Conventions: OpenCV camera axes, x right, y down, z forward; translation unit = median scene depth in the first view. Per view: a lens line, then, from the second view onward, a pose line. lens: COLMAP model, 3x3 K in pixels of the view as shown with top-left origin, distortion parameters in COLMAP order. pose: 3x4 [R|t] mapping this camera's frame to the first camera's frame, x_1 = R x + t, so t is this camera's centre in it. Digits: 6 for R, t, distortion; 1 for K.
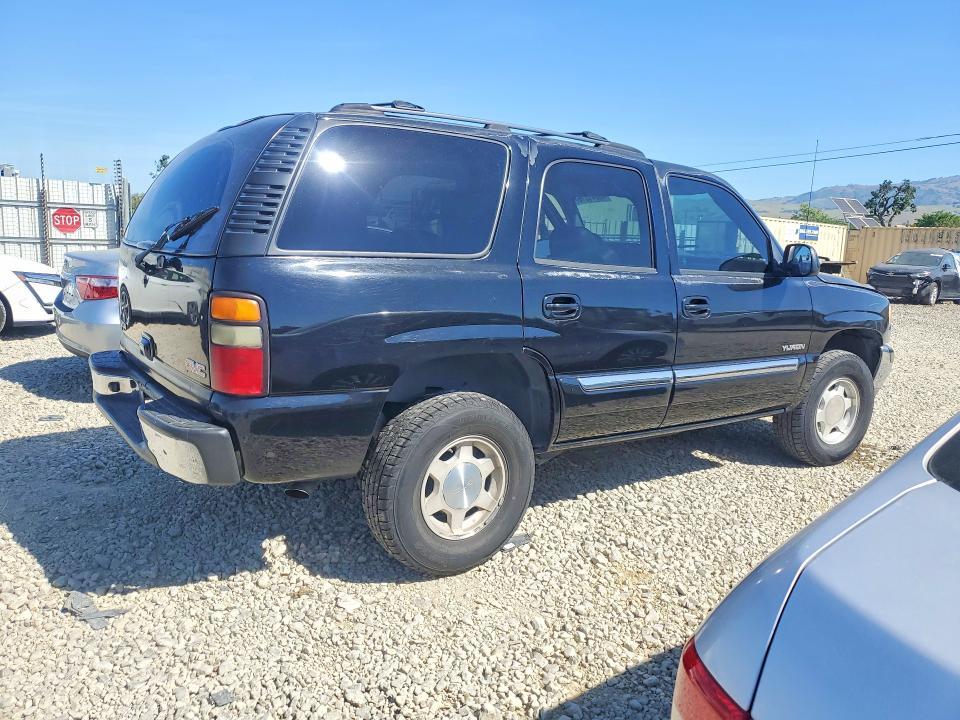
lens RADIAL K [[759.1, 0, 480.0], [0, 759.1, 360.0], [0, 0, 1]] dist [0.019596, 0.005462]
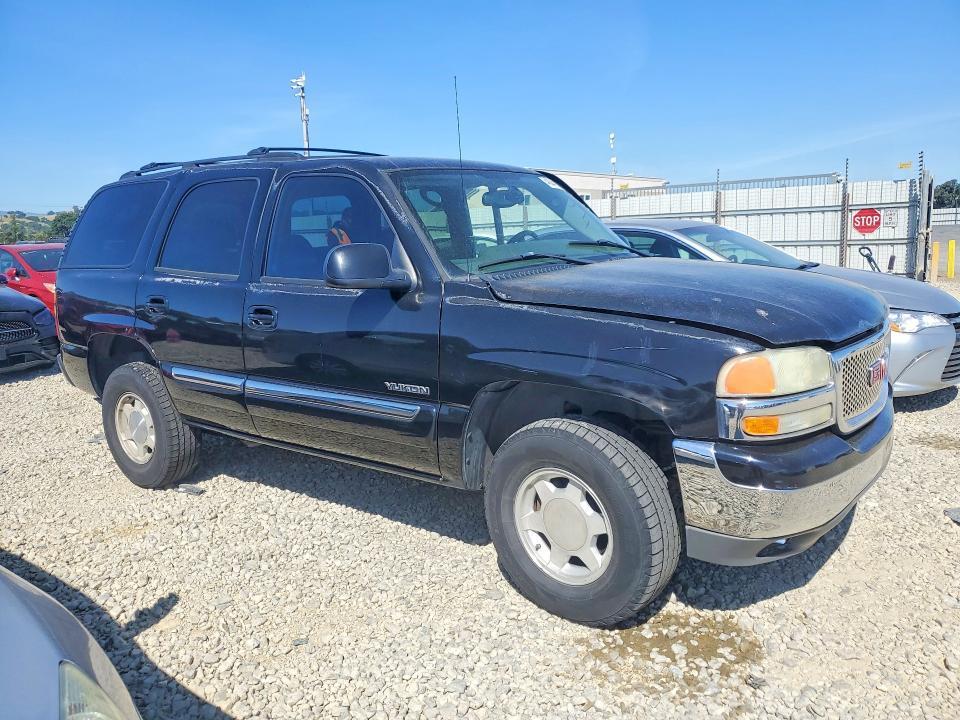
lens RADIAL K [[759.1, 0, 480.0], [0, 759.1, 360.0], [0, 0, 1]] dist [0.019596, 0.005462]
pose [[0.290924, 0.111731, -0.950200, 0.293826], [-0.109281, 0.990538, 0.083015, -0.029043], [0.950484, 0.079687, 0.300382, 0.228946]]
